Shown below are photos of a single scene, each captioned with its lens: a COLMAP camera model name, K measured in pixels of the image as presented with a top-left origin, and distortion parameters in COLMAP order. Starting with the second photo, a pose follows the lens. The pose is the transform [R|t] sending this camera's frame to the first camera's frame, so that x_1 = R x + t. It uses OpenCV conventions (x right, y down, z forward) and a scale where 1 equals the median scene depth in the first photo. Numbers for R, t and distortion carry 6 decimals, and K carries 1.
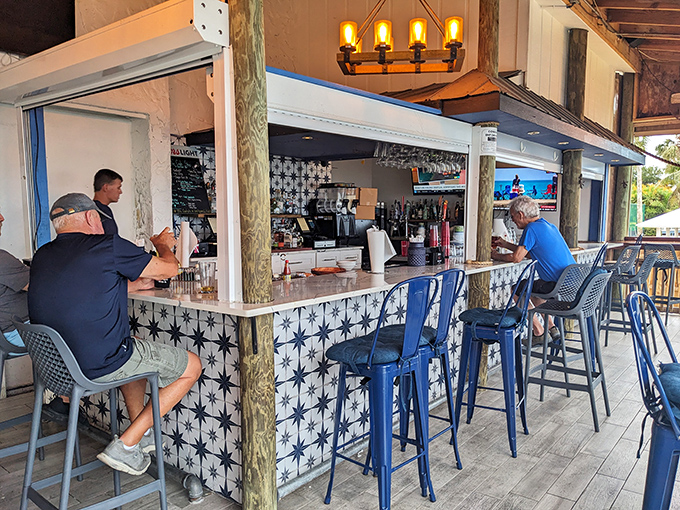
lens RADIAL K [[544.6, 0, 340.7], [0, 544.6, 268.7], [0, 0, 1]] dist [0.001544, -0.005872]
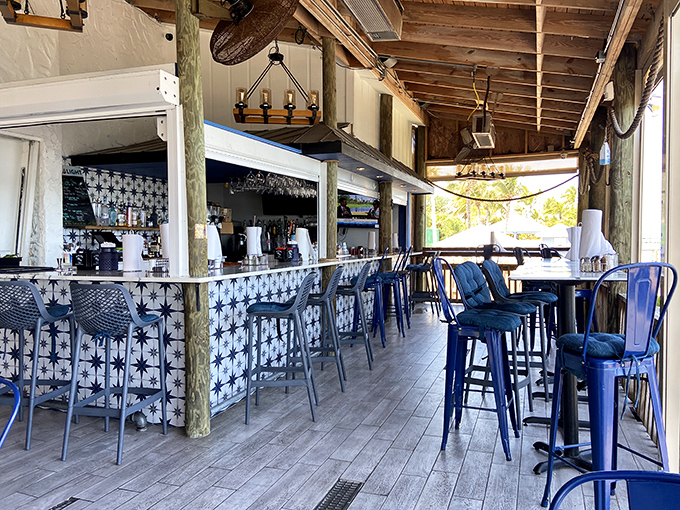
lens RADIAL K [[551.1, 0, 340.0], [0, 551.1, 255.0], [0, 0, 1]] dist [0.002138, 0.000115]
pose [[0.946894, -0.006771, 0.321475, -0.162484], [0.030468, 0.997169, -0.068740, 0.071644], [-0.320100, 0.074884, 0.944420, -0.321112]]
